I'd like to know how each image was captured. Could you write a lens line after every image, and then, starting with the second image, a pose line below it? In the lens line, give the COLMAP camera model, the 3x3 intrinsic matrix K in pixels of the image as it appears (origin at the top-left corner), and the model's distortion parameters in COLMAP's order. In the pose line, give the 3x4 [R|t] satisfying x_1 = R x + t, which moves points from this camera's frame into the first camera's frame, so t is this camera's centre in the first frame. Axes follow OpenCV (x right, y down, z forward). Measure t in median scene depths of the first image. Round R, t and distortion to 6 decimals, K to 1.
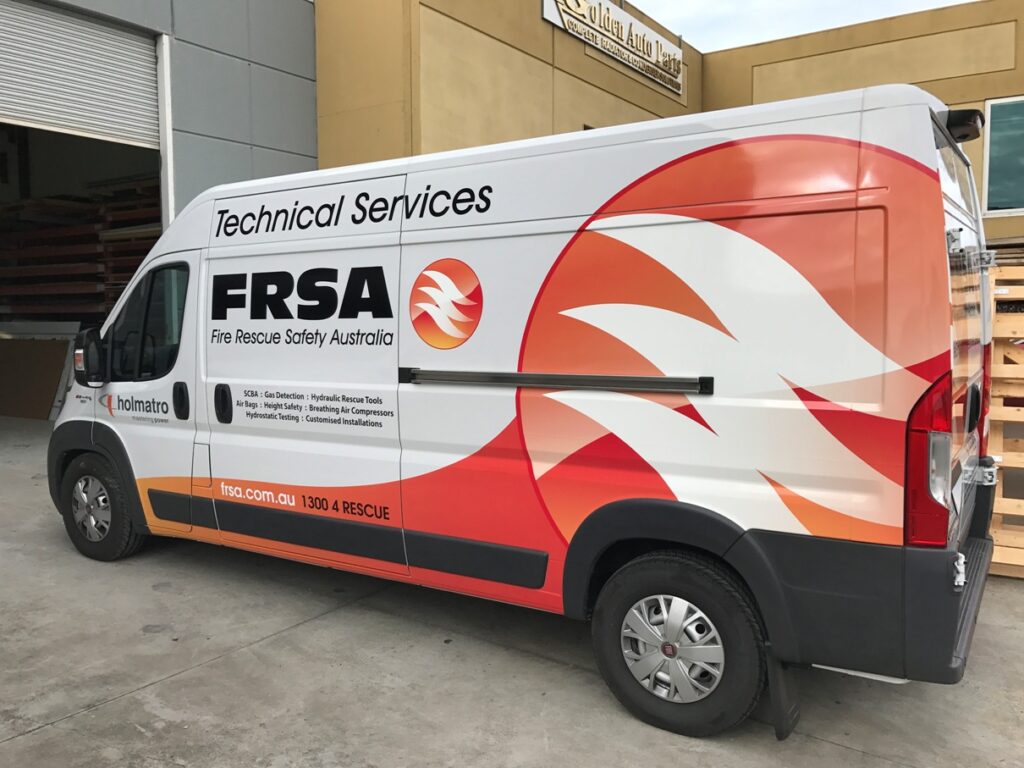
lens RADIAL K [[837.8, 0, 504.2], [0, 837.8, 380.6], [0, 0, 1]] dist [0.017941, -0.010090]
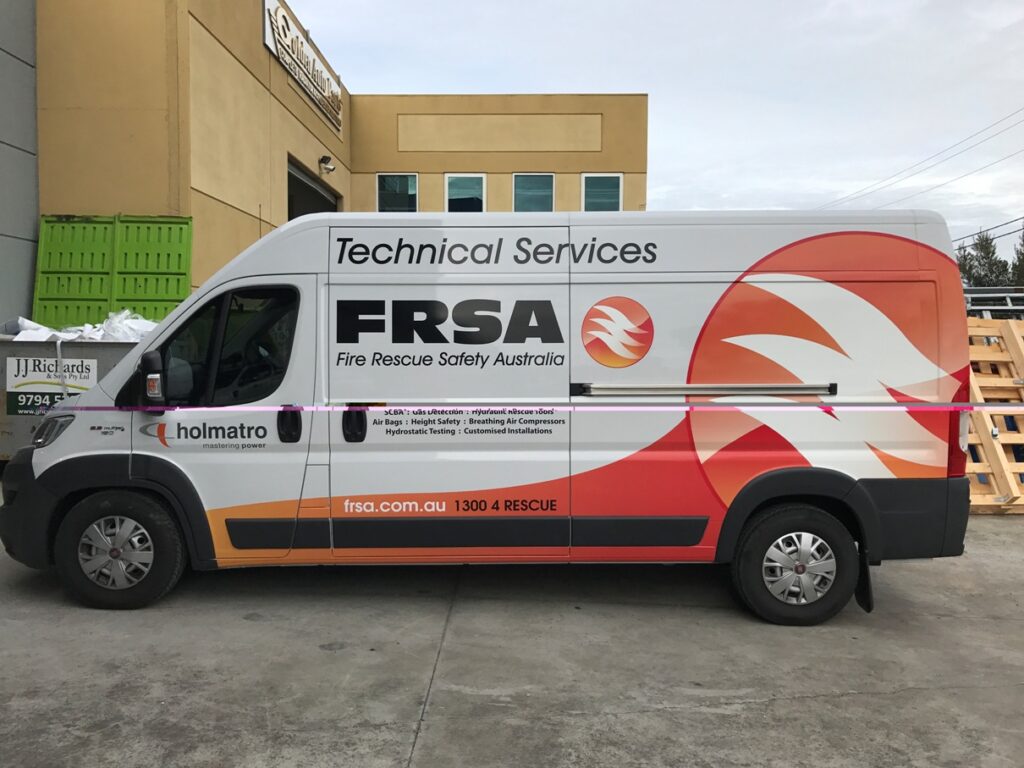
lens RADIAL K [[837.8, 0, 504.2], [0, 837.8, 380.6], [0, 0, 1]] dist [0.017941, -0.010090]
pose [[0.839472, -0.019193, 0.543063, -0.821847], [0.033134, 0.999324, -0.015902, -0.003434], [-0.542391, 0.031343, 0.839541, 0.025243]]
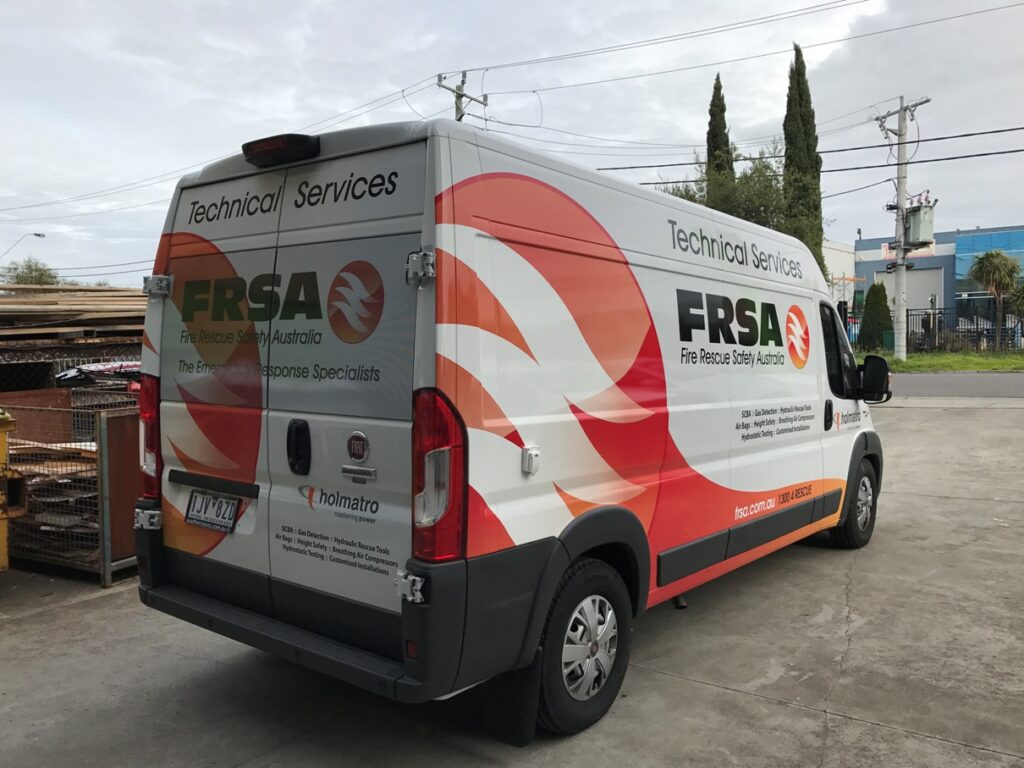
lens RADIAL K [[837.8, 0, 504.2], [0, 837.8, 380.6], [0, 0, 1]] dist [0.017941, -0.010090]
pose [[0.056789, -0.055240, 0.996857, -1.313804], [0.102051, 0.993560, 0.049244, -0.095620], [-0.993157, 0.098934, 0.062061, 1.048238]]
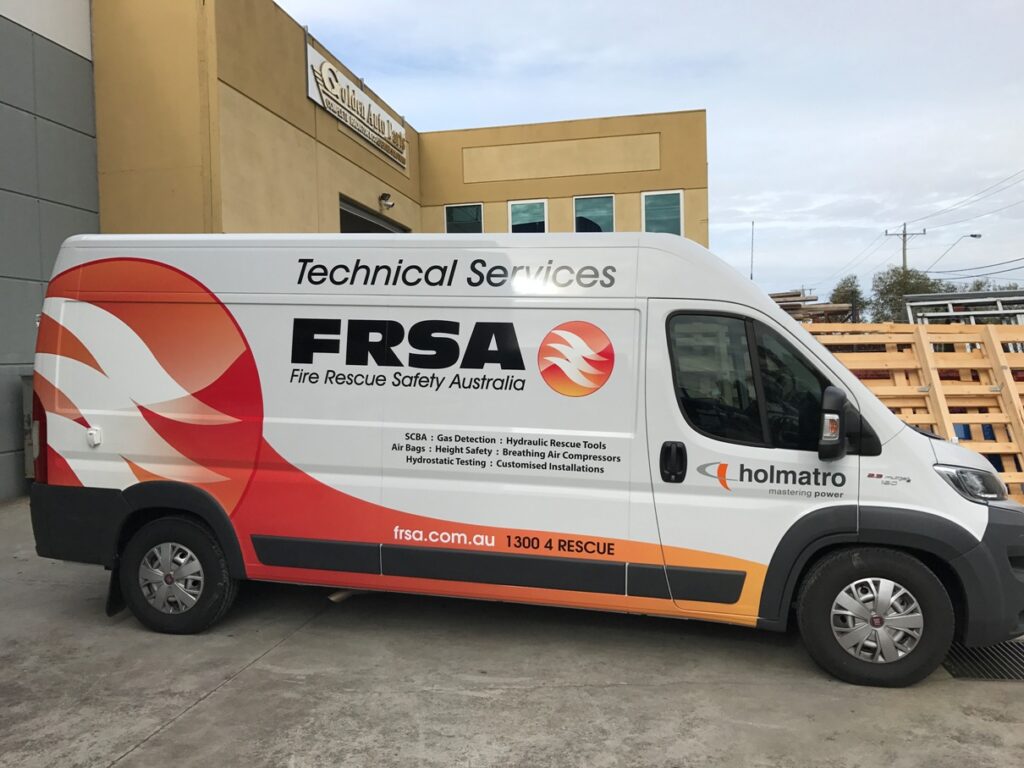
lens RADIAL K [[837.8, 0, 504.2], [0, 837.8, 380.6], [0, 0, 1]] dist [0.017941, -0.010090]
pose [[0.918434, -0.028618, 0.394538, -0.499752], [0.051634, 0.997520, -0.047841, 0.022613], [-0.392190, 0.064310, 0.917633, -0.280179]]
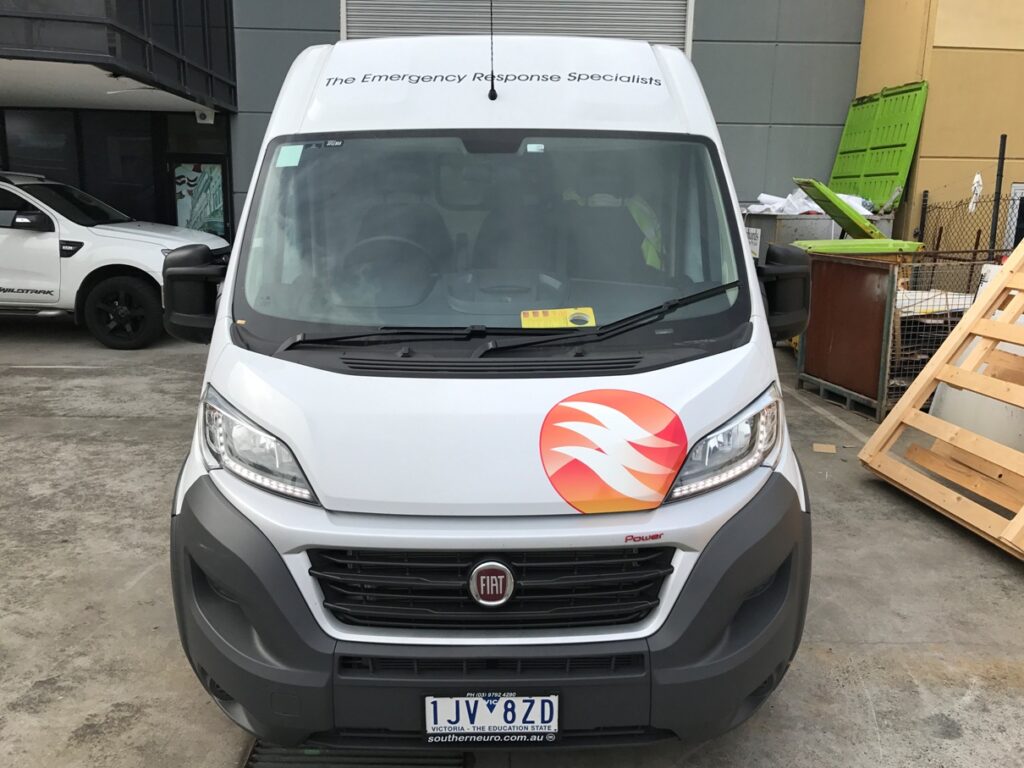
lens RADIAL K [[837.8, 0, 504.2], [0, 837.8, 380.6], [0, 0, 1]] dist [0.017941, -0.010090]
pose [[0.588305, 0.180516, -0.788233, 0.999659], [-0.086041, 0.983205, 0.160950, -0.023233], [0.804048, -0.026867, 0.593956, 0.251009]]
